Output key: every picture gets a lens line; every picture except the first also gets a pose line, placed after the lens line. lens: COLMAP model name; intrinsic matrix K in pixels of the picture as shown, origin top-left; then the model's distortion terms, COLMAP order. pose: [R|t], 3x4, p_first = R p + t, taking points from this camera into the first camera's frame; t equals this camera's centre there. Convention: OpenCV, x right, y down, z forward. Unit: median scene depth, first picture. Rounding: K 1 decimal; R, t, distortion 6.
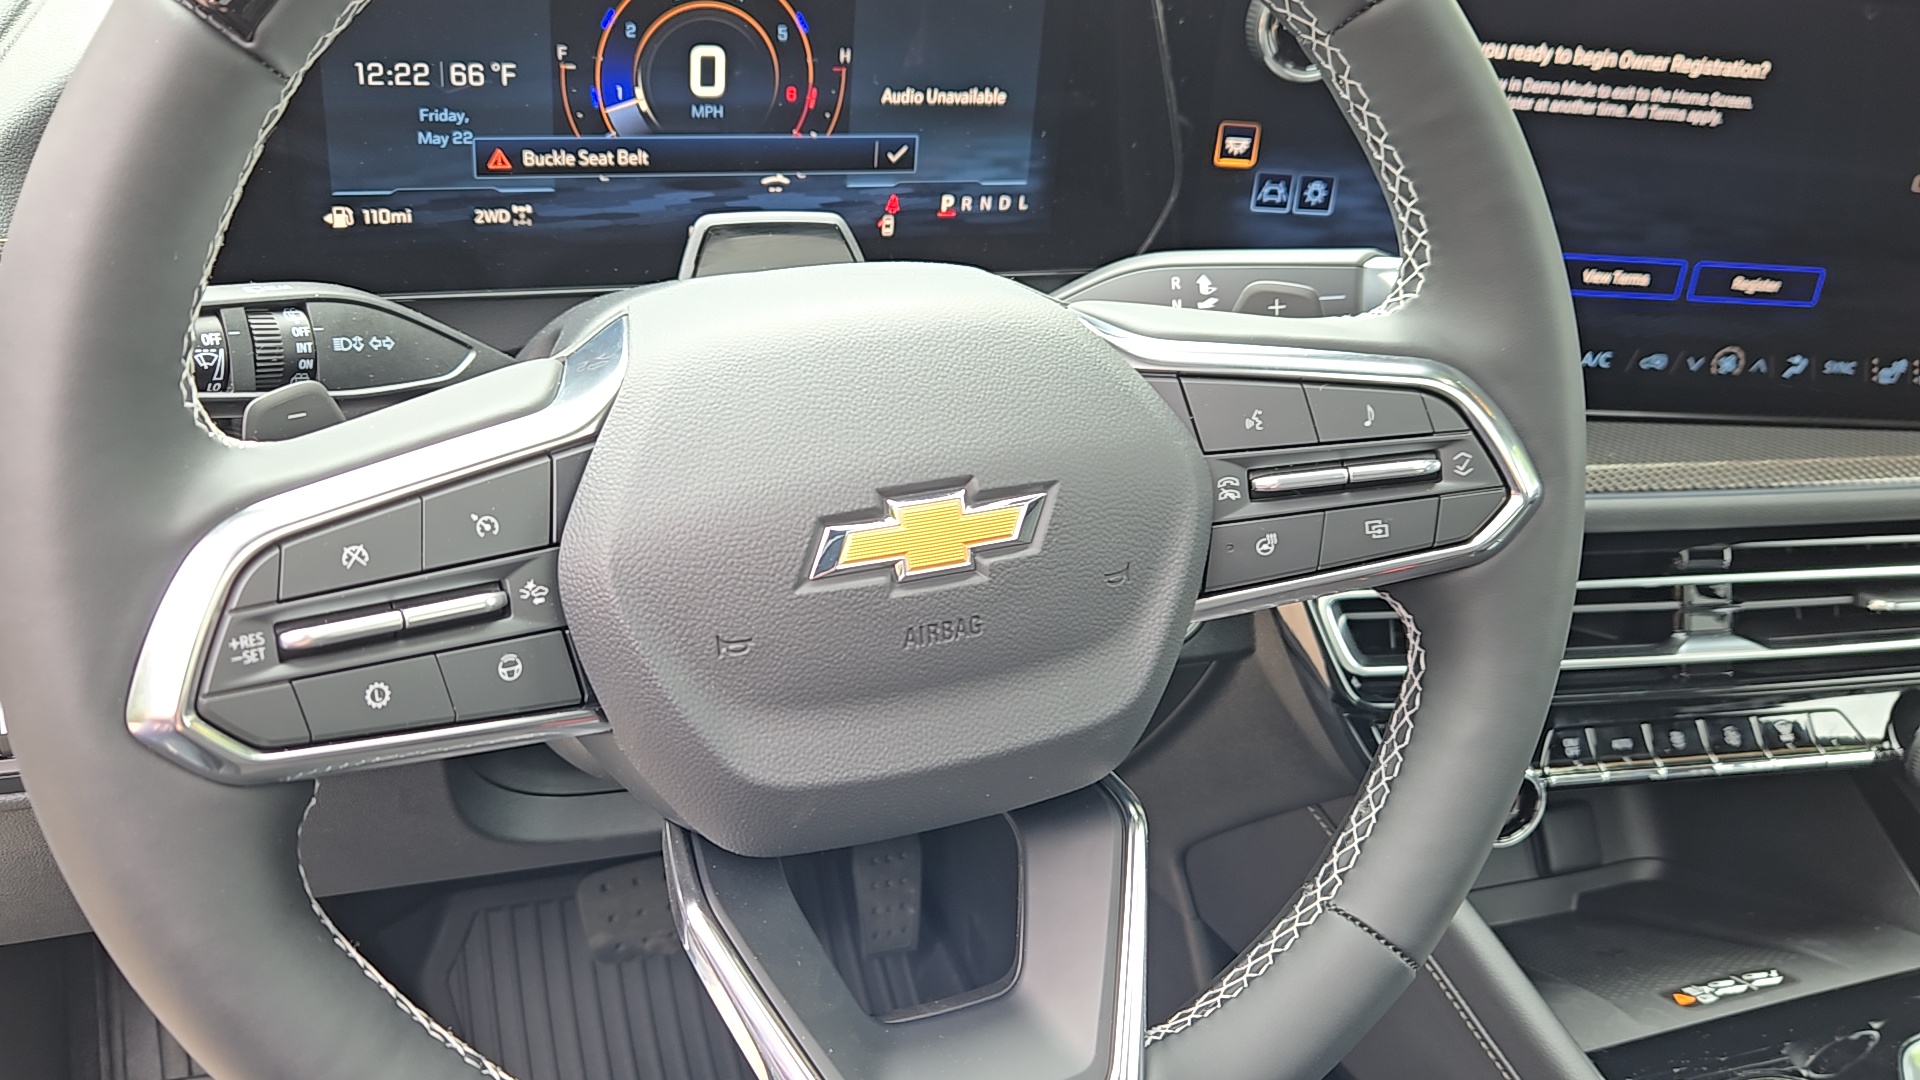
lens RADIAL K [[1622.5, 0, 959.5], [0, 1622.5, 535.5], [0, 0, 1]] dist [-0.006254, 0.002395]
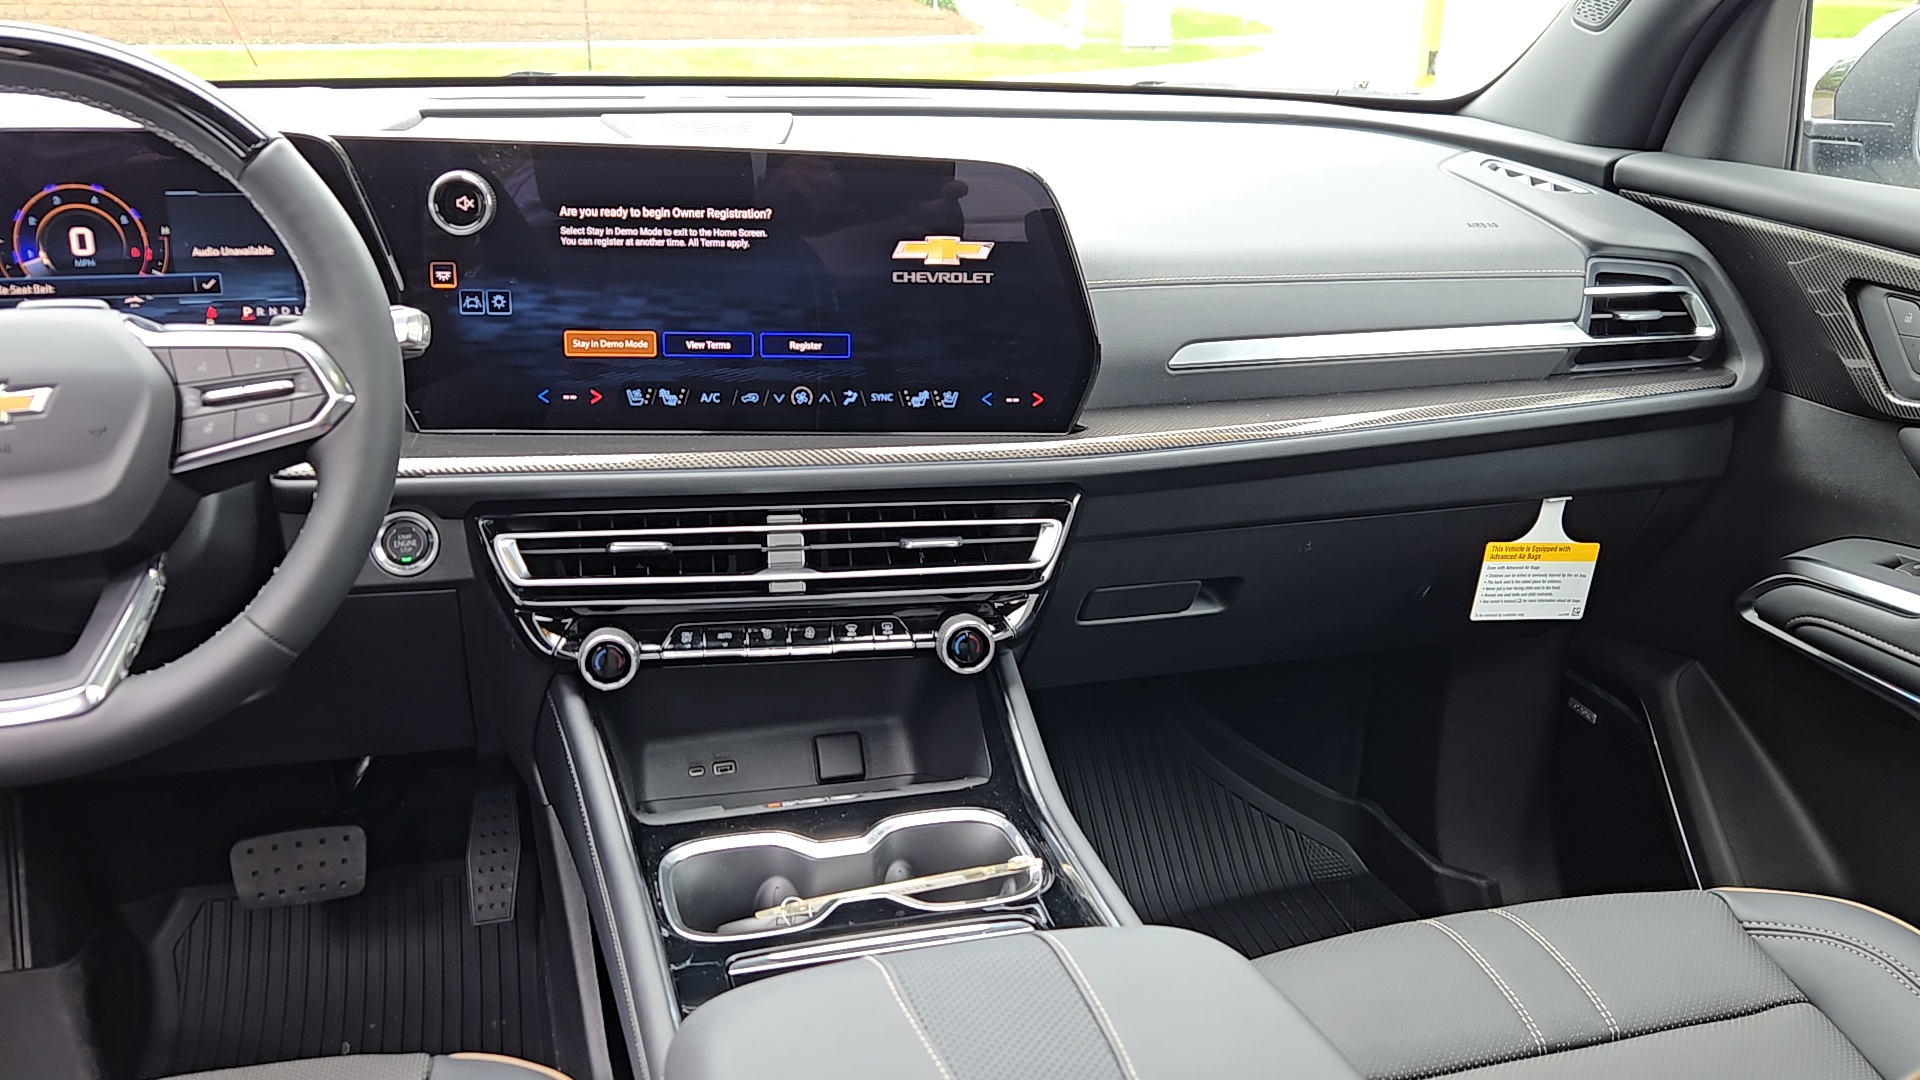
lens RADIAL K [[1596.8, 0, 956.0], [0, 1596.8, 536.9], [0, 0, 1]] dist [0.014724, -0.004442]
pose [[0.992822, -0.049017, -0.109099, 0.973384], [0.028335, 0.982590, -0.183613, 0.391553], [0.116200, 0.179203, 0.976926, -0.586134]]
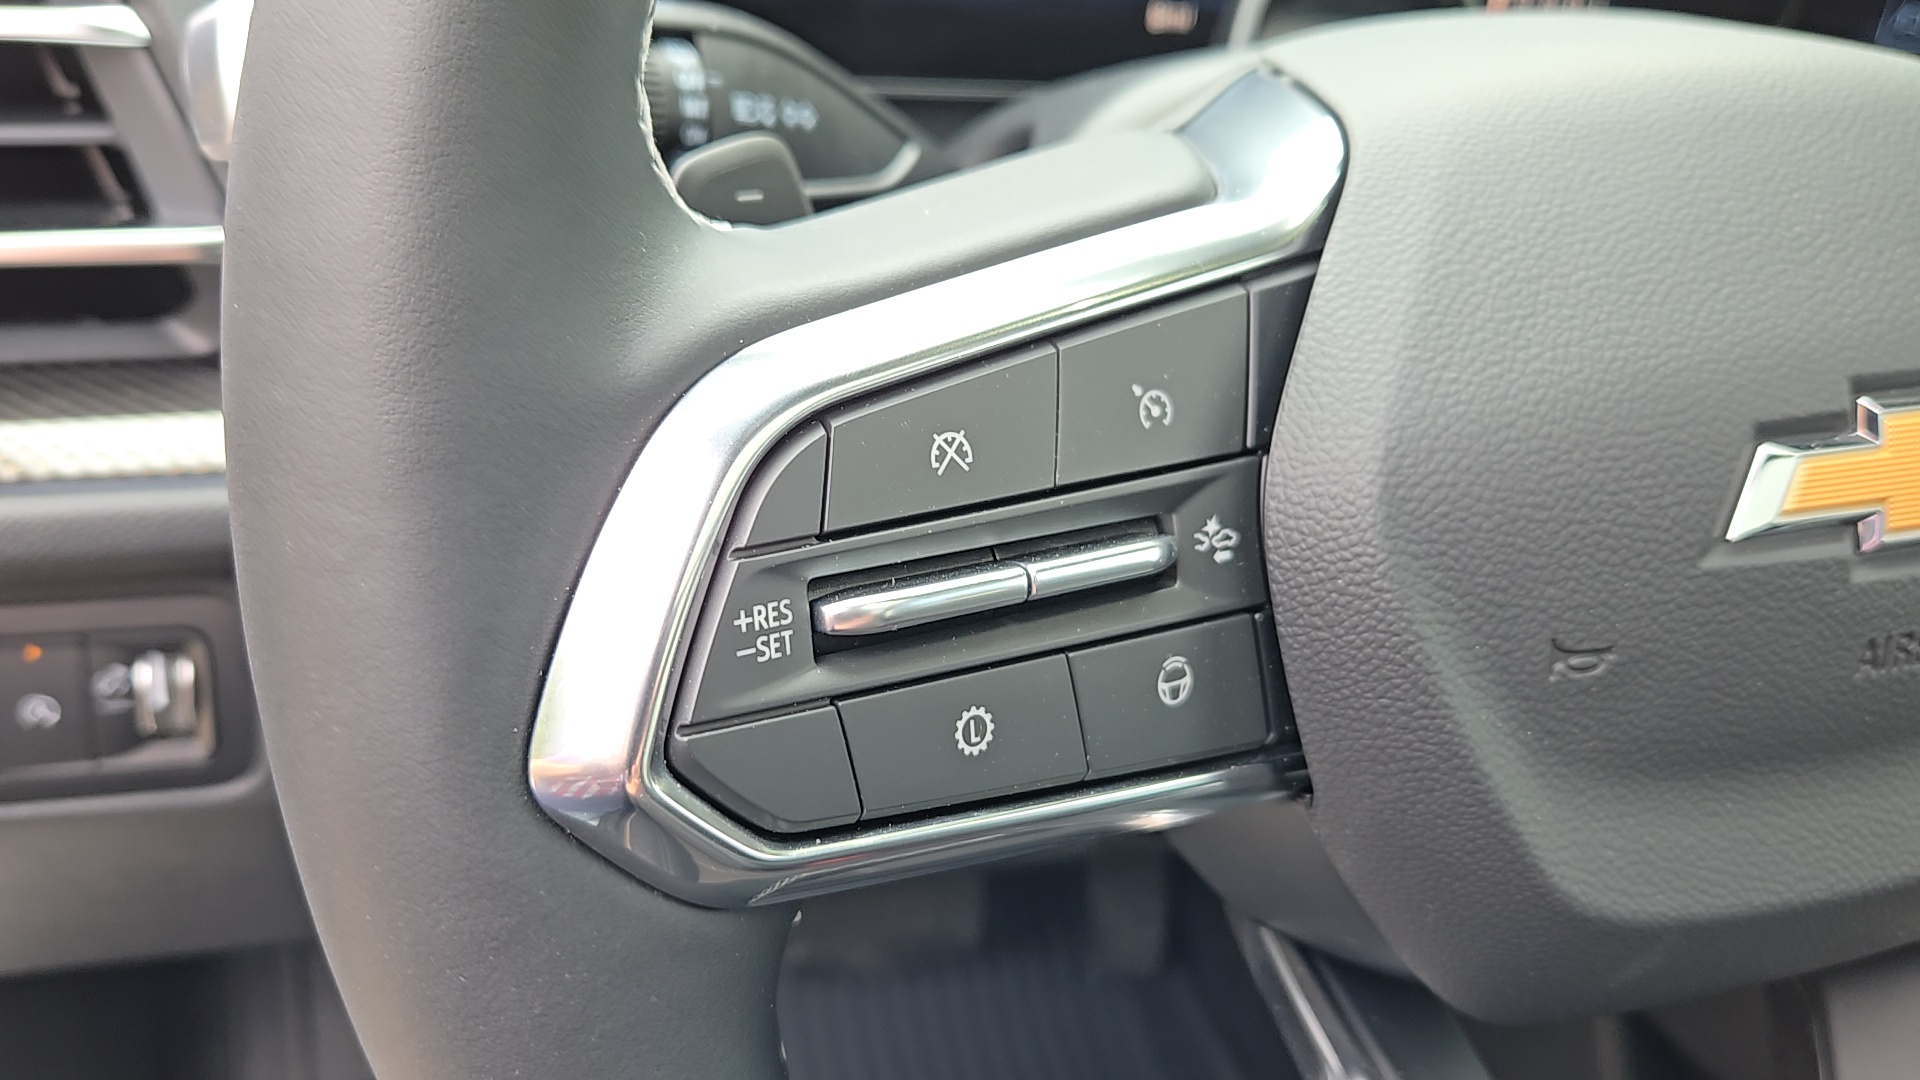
lens RADIAL K [[1596.8, 0, 956.0], [0, 1596.8, 536.9], [0, 0, 1]] dist [0.014724, -0.004442]
pose [[0.998560, 0.049241, -0.021277, -0.213600], [-0.048585, 0.998358, 0.030352, 0.014160], [0.022737, -0.029274, 0.999313, 0.303204]]
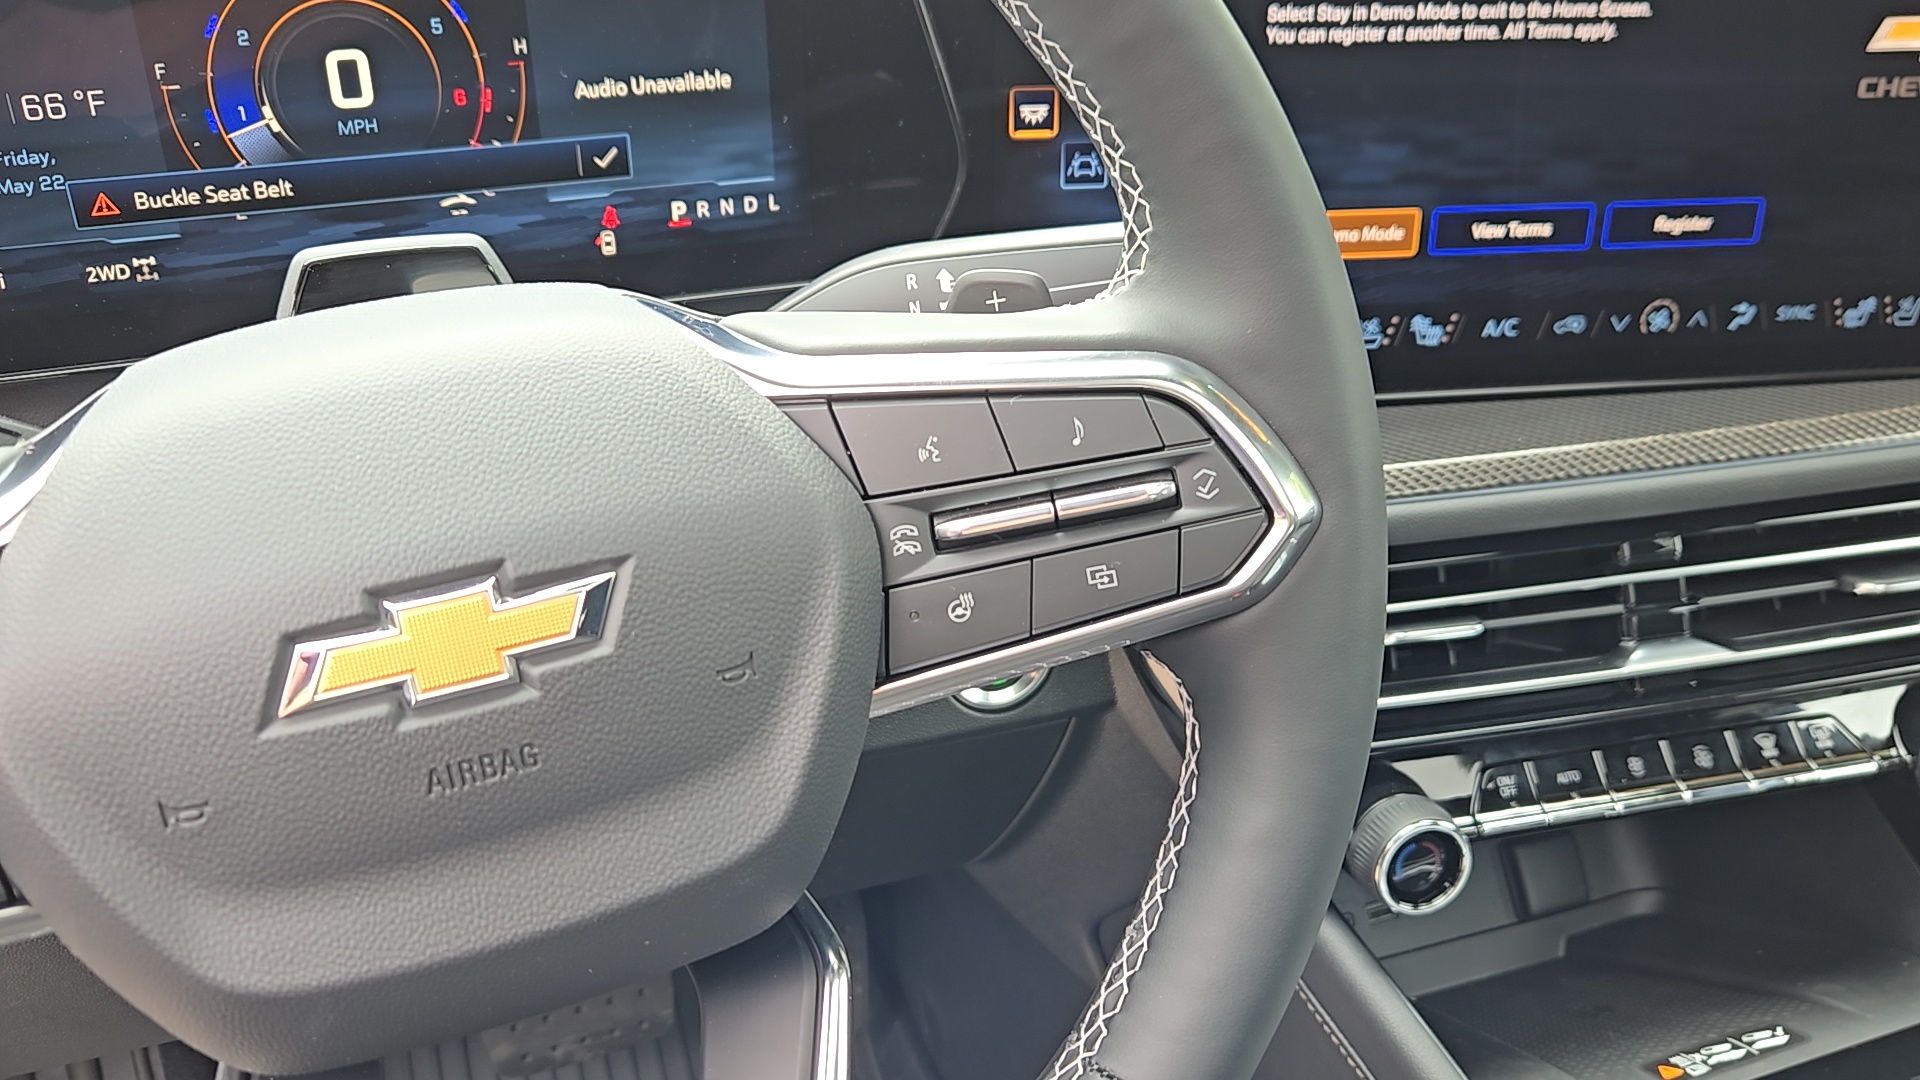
lens RADIAL K [[1625.7, 0, 957.8], [0, 1625.7, 536.5], [0, 0, 1]] dist [-0.005724, -0.005019]
pose [[0.995963, -0.079886, -0.040932, 0.165690], [0.079440, 0.996763, -0.012395, -0.014108], [0.041790, 0.009094, 0.999085, 0.168247]]
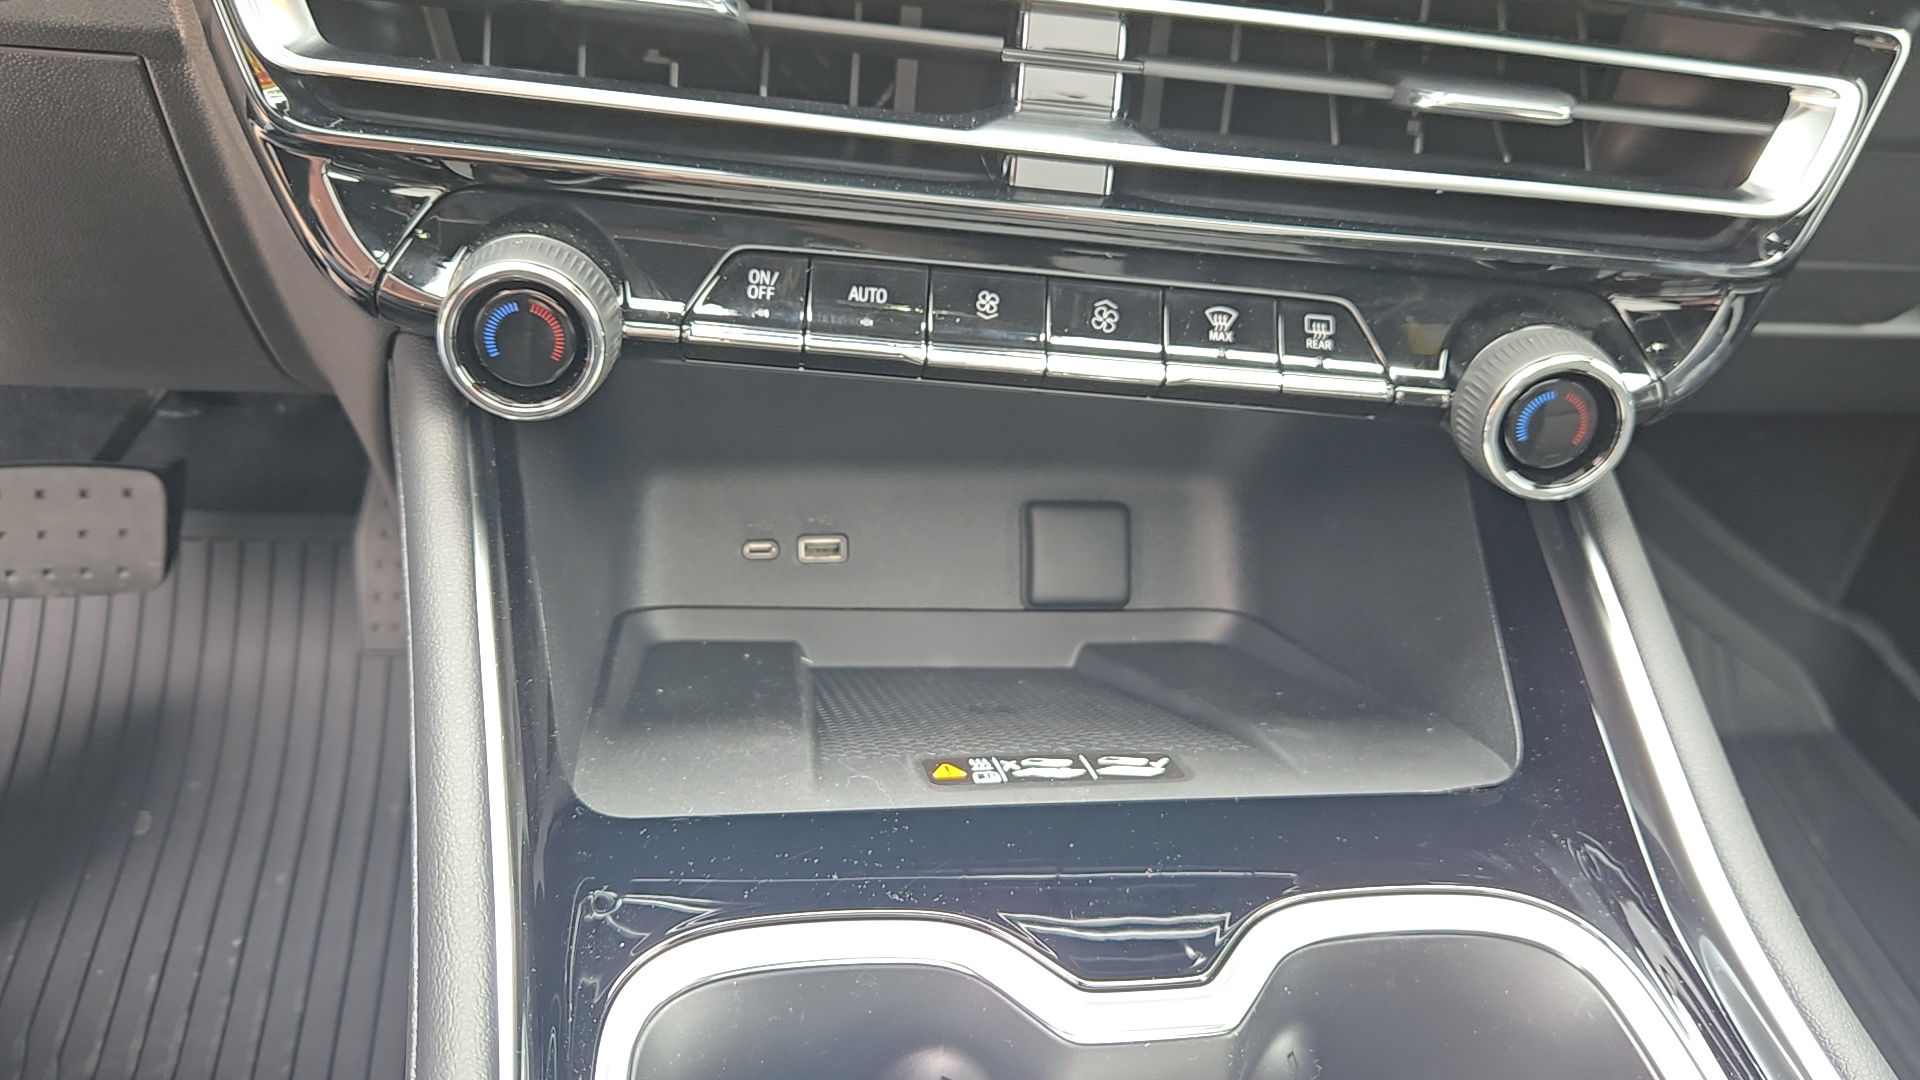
lens RADIAL K [[1643.0, 0, 963.3], [0, 1643.0, 578.3], [0, 0, 1]] dist [-0.001818, -0.004672]
pose [[0.980667, 0.131979, -0.144474, 0.649093], [-0.113775, 0.985258, 0.127760, 0.180224], [0.159206, -0.108853, 0.981226, 0.549817]]
